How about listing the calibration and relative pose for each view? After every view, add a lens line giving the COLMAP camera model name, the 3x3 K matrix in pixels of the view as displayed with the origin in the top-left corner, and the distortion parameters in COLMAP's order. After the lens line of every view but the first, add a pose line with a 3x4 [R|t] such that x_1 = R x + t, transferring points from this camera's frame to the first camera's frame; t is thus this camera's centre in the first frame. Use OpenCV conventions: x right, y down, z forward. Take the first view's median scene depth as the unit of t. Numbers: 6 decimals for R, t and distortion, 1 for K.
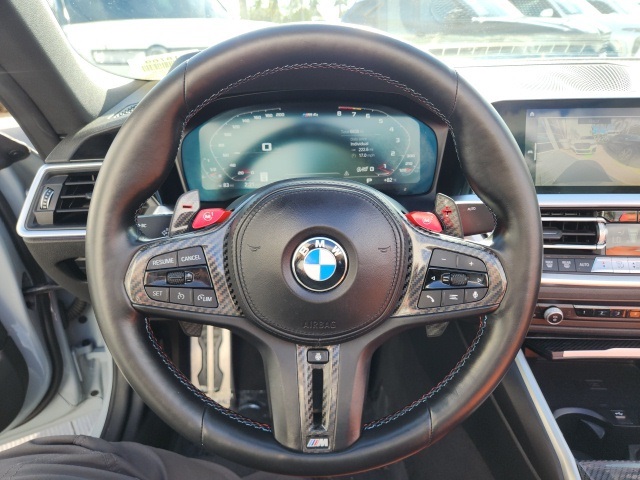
lens RADIAL K [[421.7, 0, 324.5], [0, 421.7, 249.0], [0, 0, 1]] dist [0.058991, -0.053159]
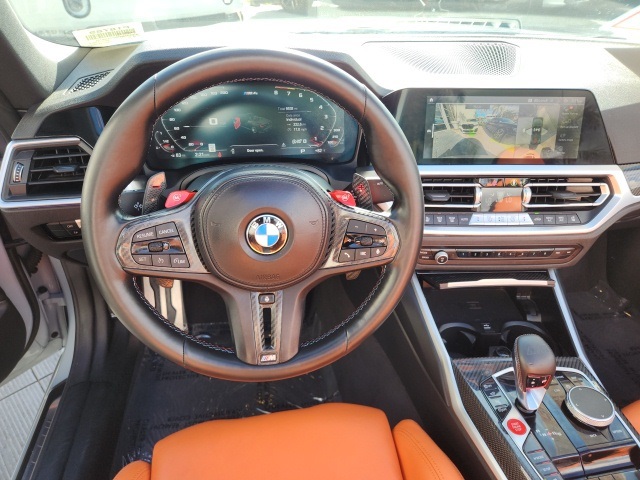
lens RADIAL K [[421.7, 0, 324.5], [0, 421.7, 249.0], [0, 0, 1]] dist [0.058991, -0.053159]
pose [[0.988558, -0.029446, 0.147939, -0.021805], [0.005029, 0.986649, 0.162781, -0.098481], [-0.150757, -0.160175, 0.975508, -0.258208]]
